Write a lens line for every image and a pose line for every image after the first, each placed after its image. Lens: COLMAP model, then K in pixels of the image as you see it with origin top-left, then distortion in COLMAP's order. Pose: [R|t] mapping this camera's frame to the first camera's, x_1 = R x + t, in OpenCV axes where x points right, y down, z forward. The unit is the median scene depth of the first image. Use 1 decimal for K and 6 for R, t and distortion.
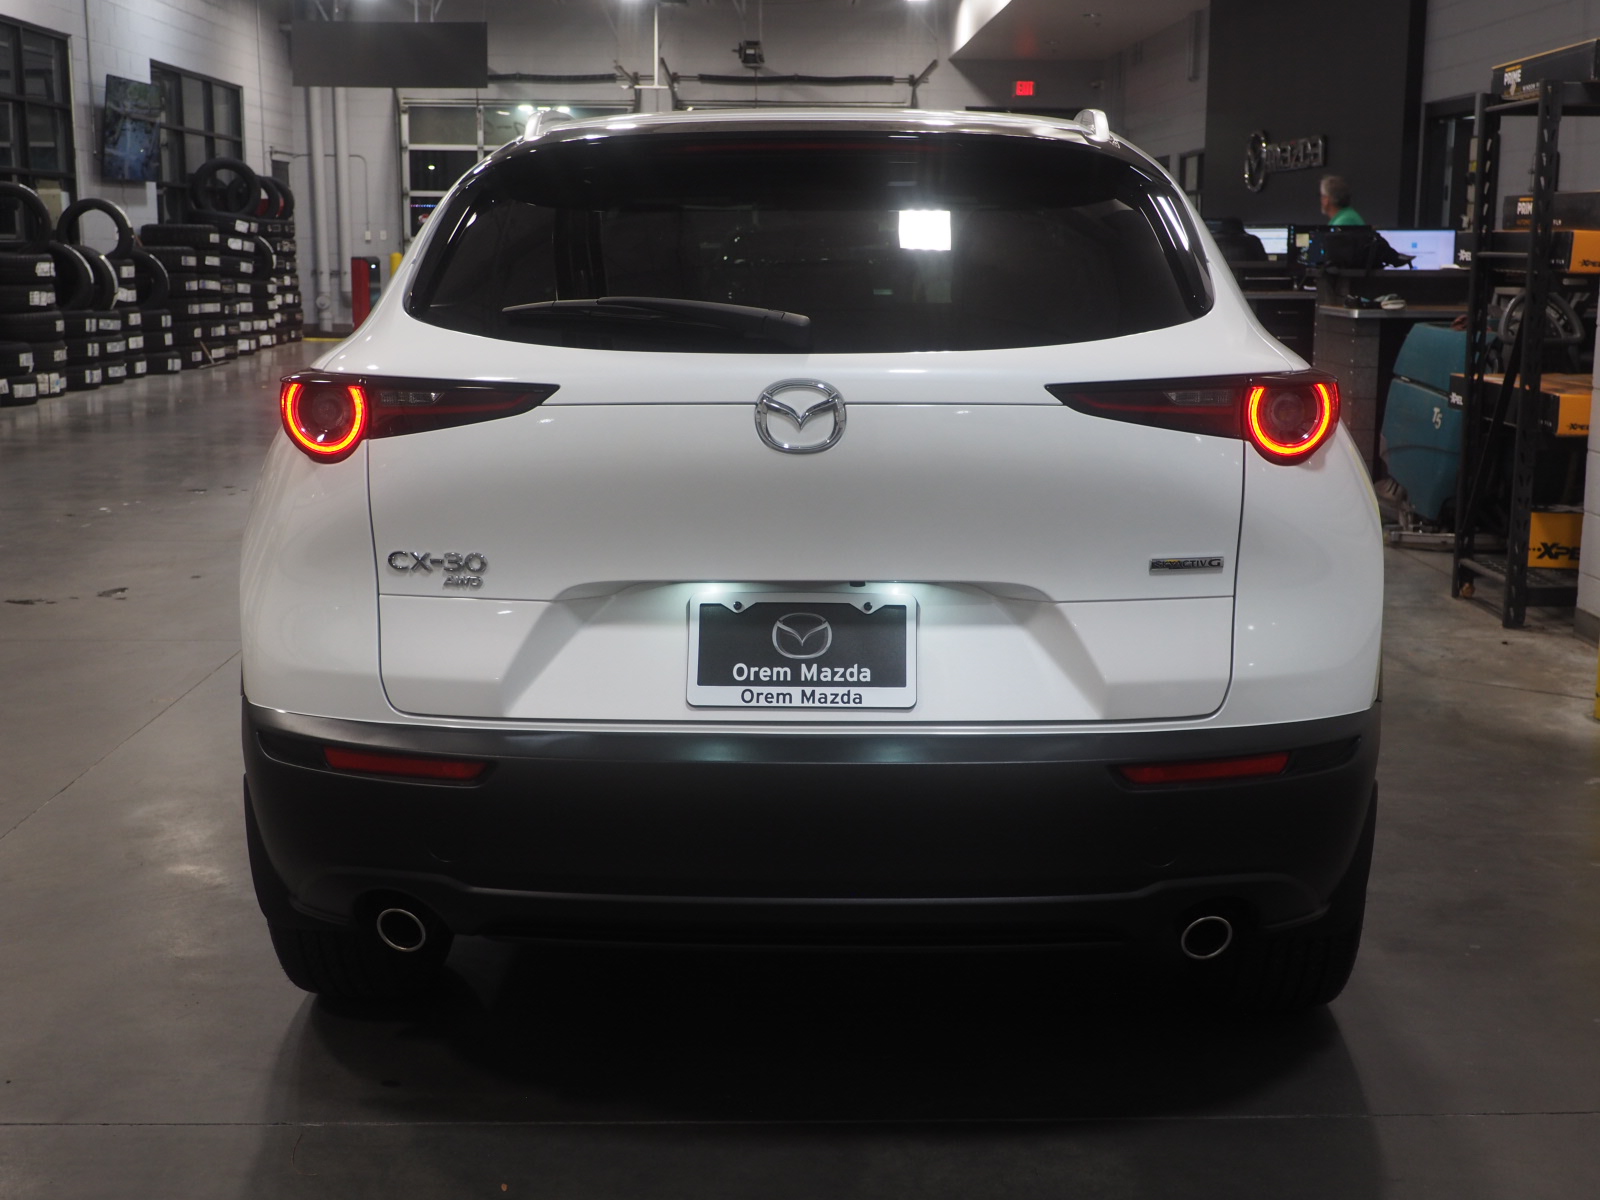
lens RADIAL K [[2021.7, 0, 800.0], [0, 2021.7, 600.0], [0, 0, 1]] dist [0.000015, 0.003494]
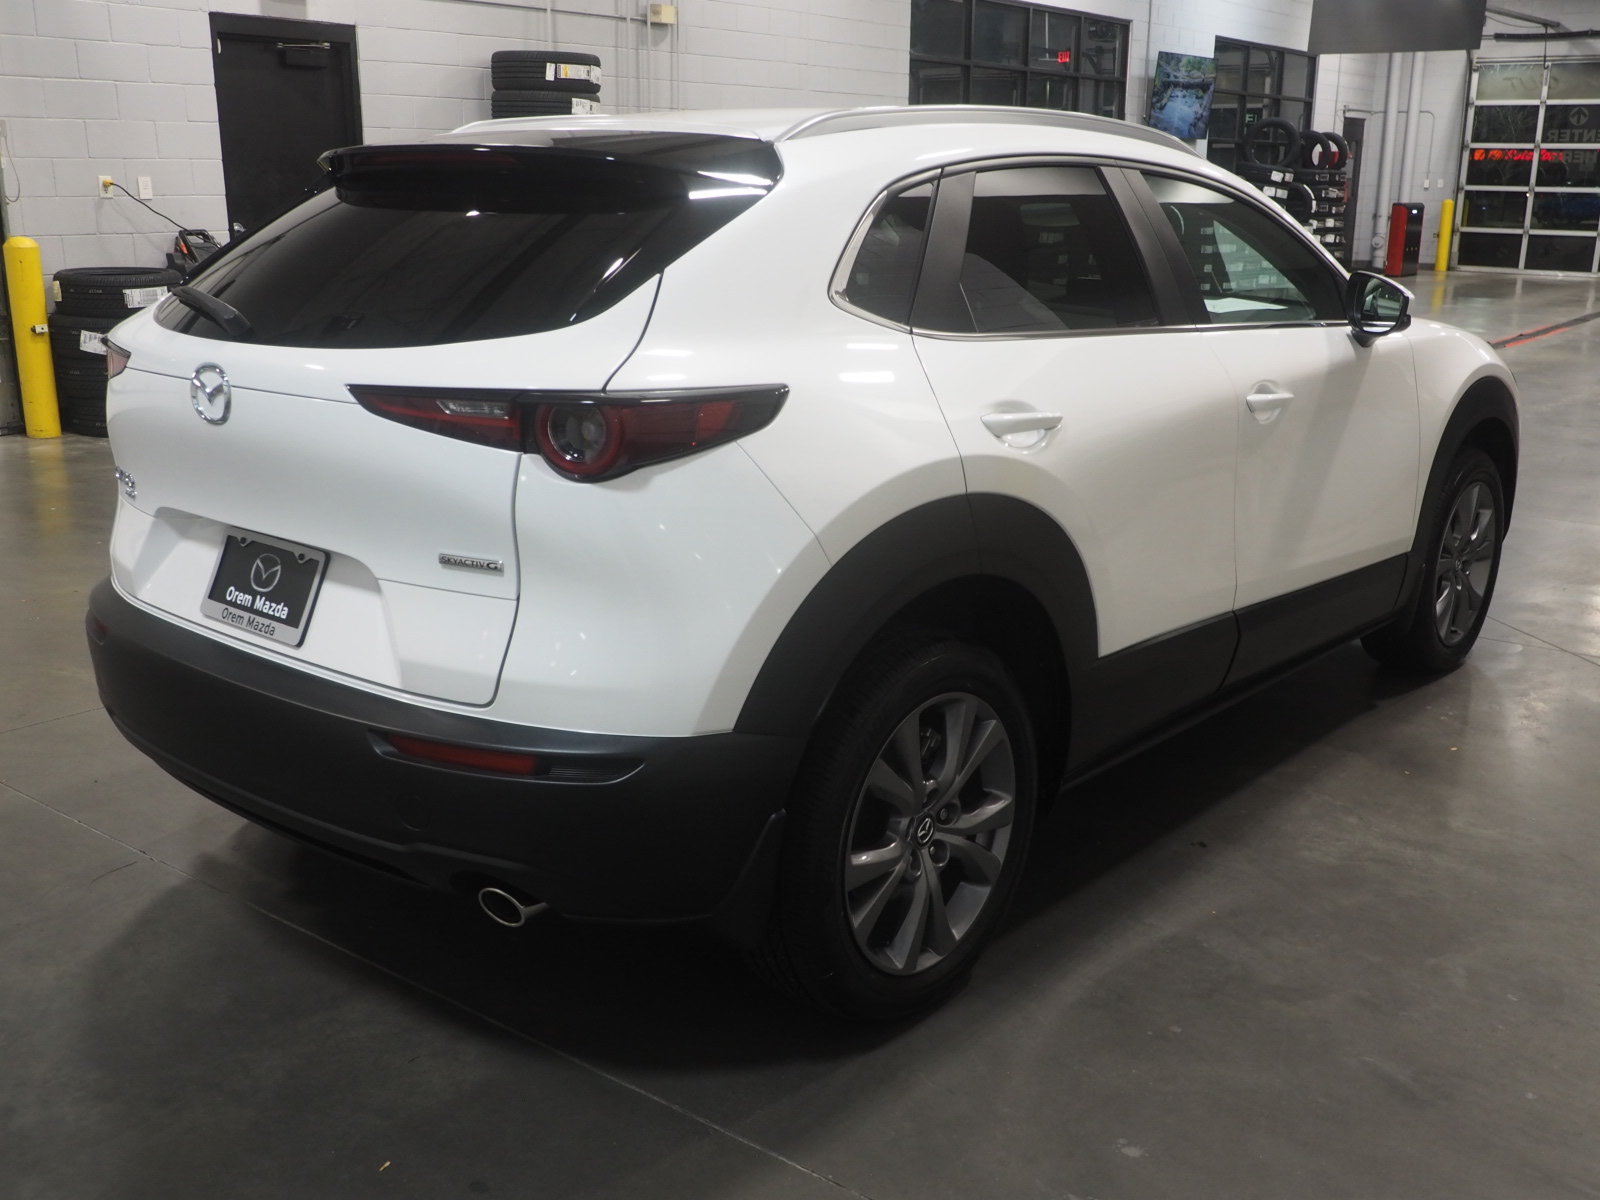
lens RADIAL K [[1611.3, 0, 764.6], [0, 1611.3, 629.1], [0, 0, 1]] dist [-0.005024, -0.009691]
pose [[0.760527, 0.178790, -0.624206, 0.140809], [-0.117220, 0.983353, 0.138839, -0.019919], [0.638638, -0.032422, 0.768824, 0.074082]]
